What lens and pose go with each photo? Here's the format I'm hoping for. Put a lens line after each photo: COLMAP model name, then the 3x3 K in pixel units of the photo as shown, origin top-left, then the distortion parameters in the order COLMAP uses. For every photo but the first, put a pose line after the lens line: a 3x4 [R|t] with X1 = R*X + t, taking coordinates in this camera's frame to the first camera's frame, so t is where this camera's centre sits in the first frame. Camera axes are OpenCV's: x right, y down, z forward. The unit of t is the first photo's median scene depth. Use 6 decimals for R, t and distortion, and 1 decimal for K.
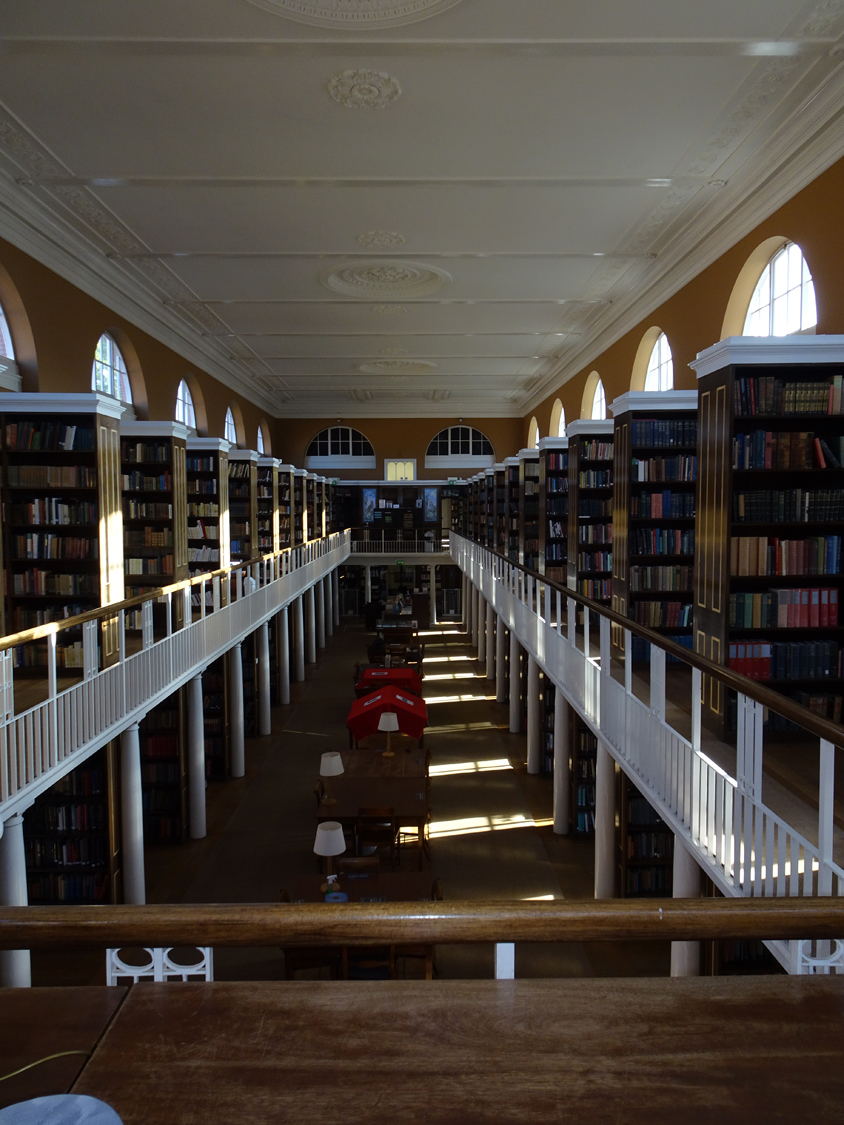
lens RADIAL K [[796.4, 0, 425.2], [0, 796.4, 556.4], [0, 0, 1]] dist [-0.007721, -0.000977]
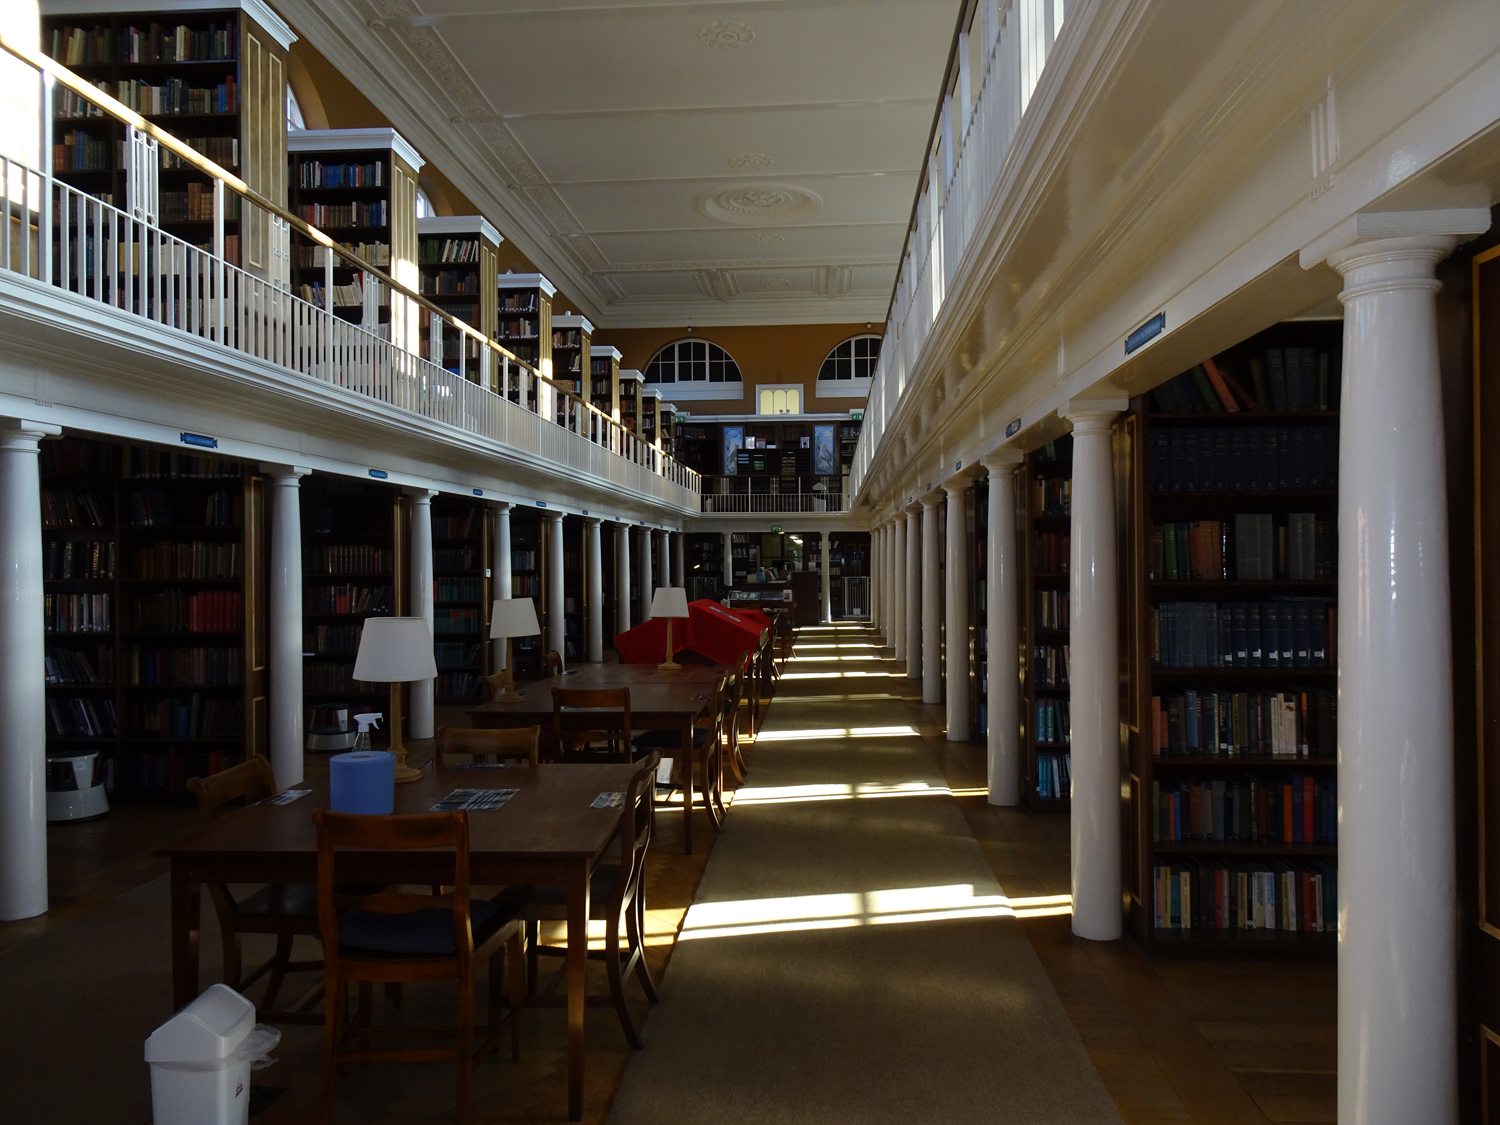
lens RADIAL K [[1061.9, 0, 746.2], [0, 1061.9, 563.6], [0, 0, 1]] dist [-0.007721, -0.000977]
pose [[0.995686, -0.000571, -0.092785, 0.026718], [-0.004122, 0.998722, -0.050376, 0.083457], [0.092696, 0.050541, 0.994411, 0.118490]]
